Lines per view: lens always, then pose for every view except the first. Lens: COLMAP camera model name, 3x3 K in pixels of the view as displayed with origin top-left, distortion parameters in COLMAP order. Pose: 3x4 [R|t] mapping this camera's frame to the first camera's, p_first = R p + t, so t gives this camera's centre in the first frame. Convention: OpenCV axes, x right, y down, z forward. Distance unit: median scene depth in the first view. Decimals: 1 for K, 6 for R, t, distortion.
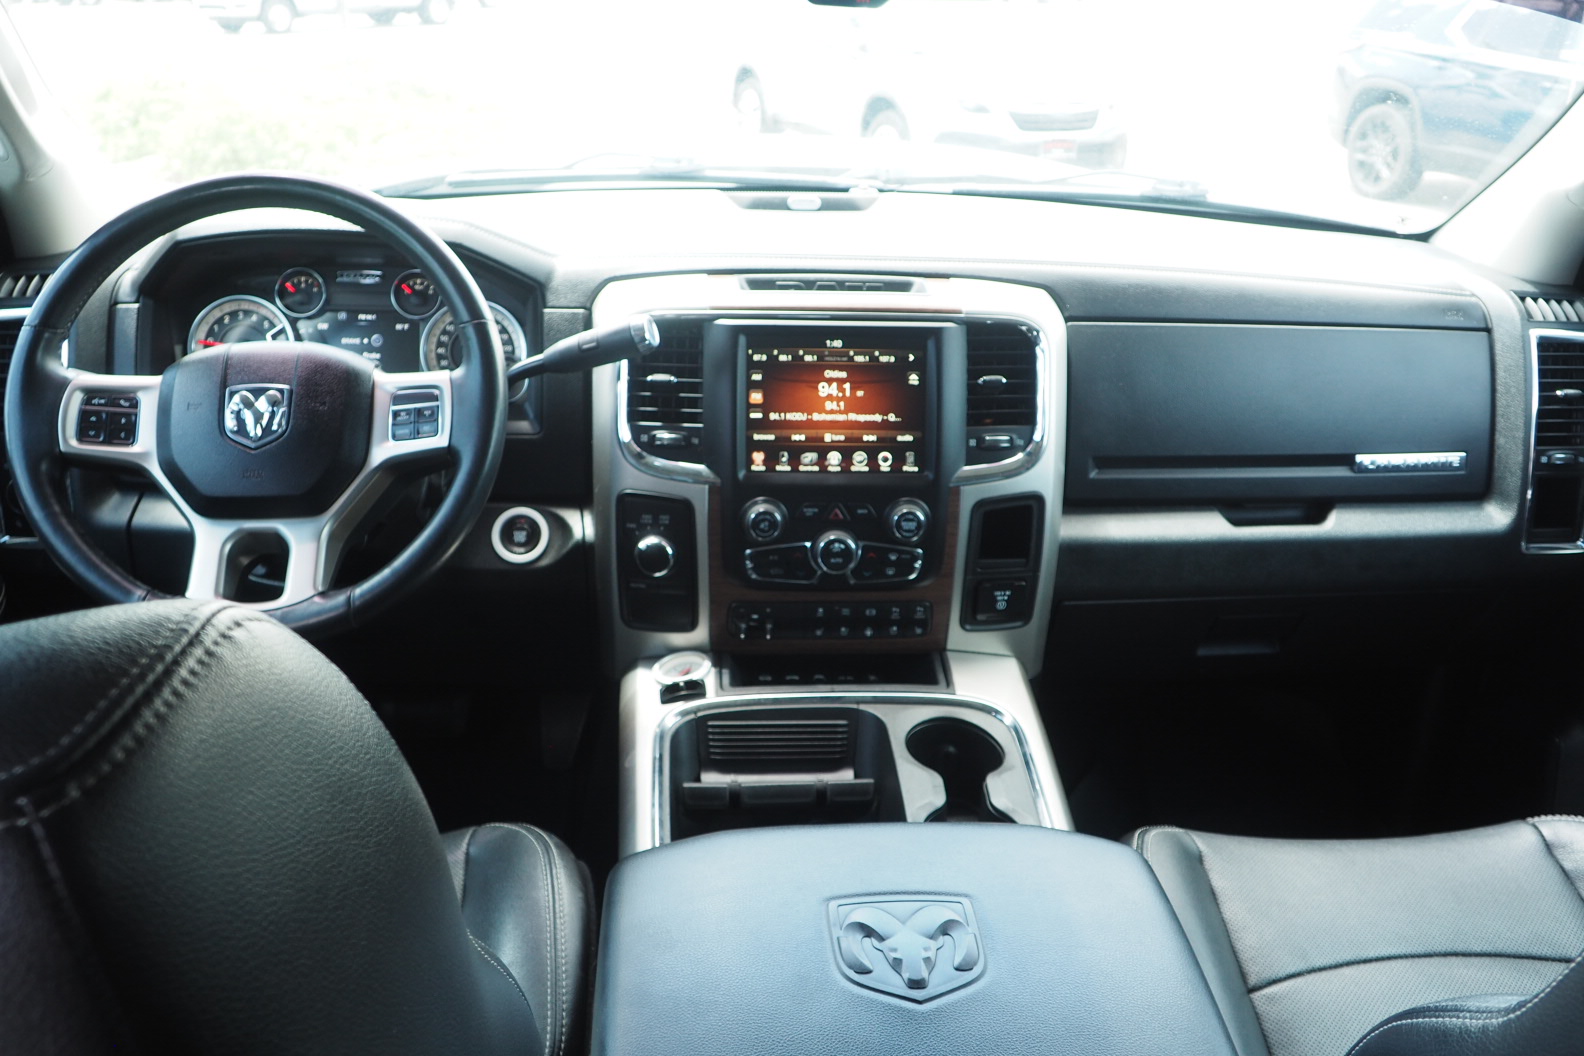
lens RADIAL K [[1430.9, 0, 792.6], [0, 1430.9, 533.8], [0, 0, 1]] dist [-0.004050, 0.004460]
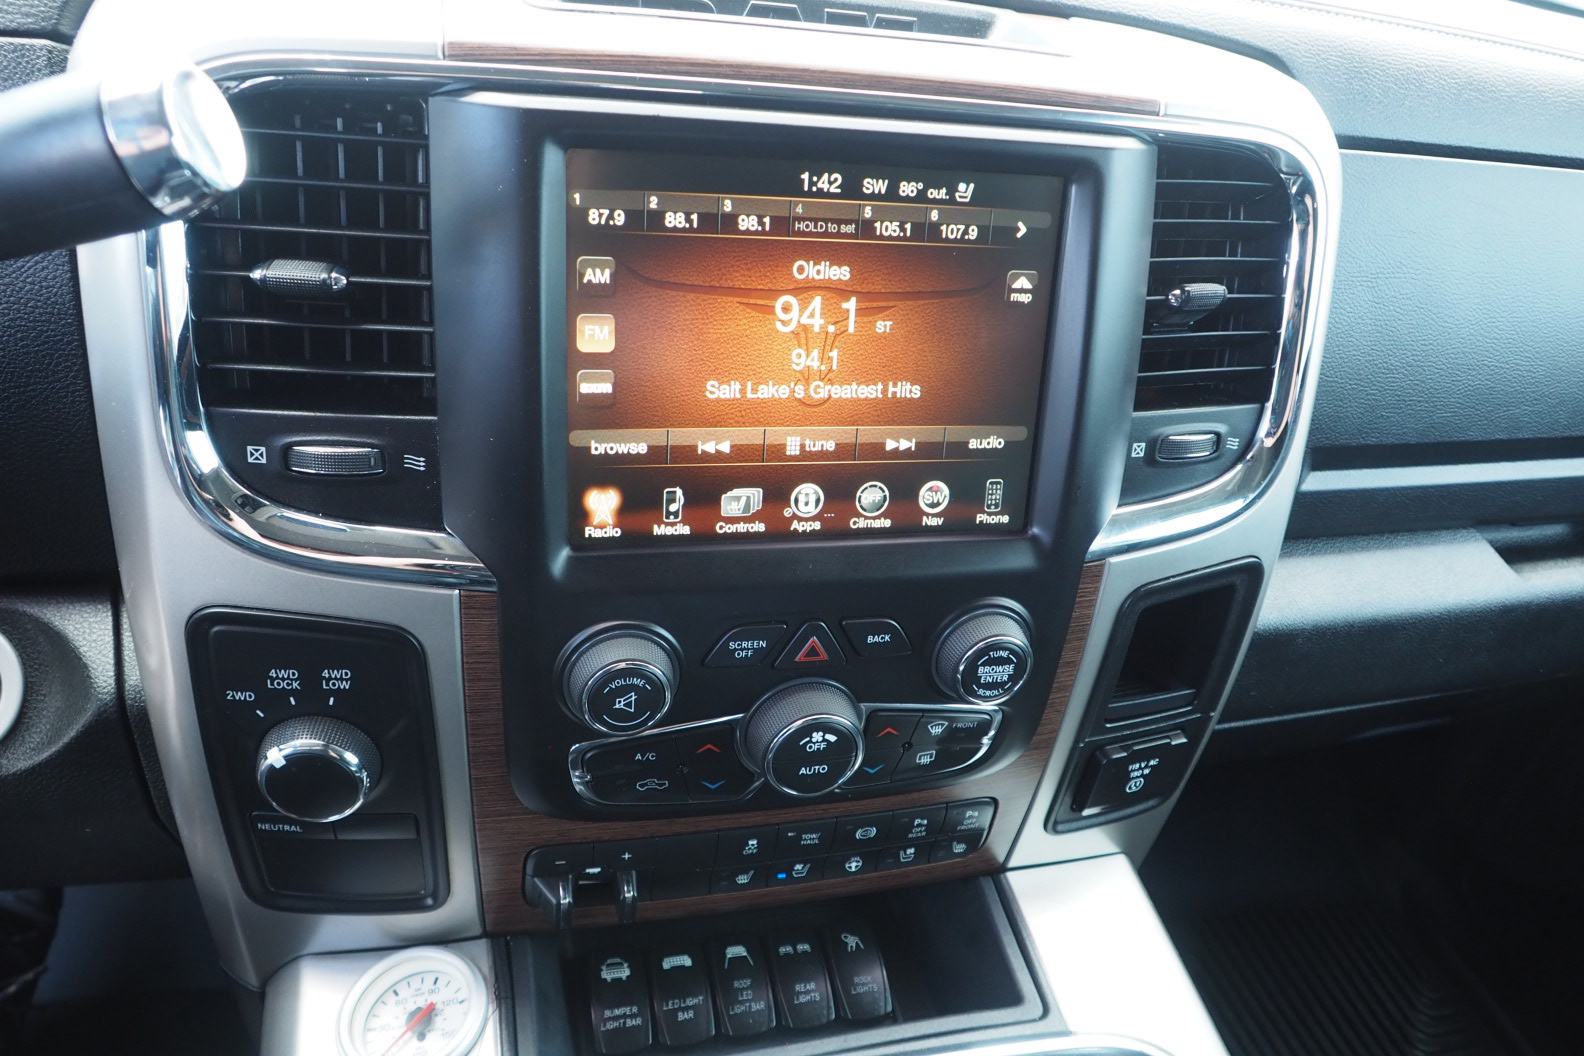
lens RADIAL K [[1125.2, 0, 785.0], [0, 1125.2, 523.0], [0, 0, 1]] dist [-0.032095, -0.000059]
pose [[0.979345, -0.018484, 0.201352, -0.035962], [-0.024695, 0.977424, 0.209841, -0.108461], [-0.200685, -0.210479, 0.956778, 0.720405]]
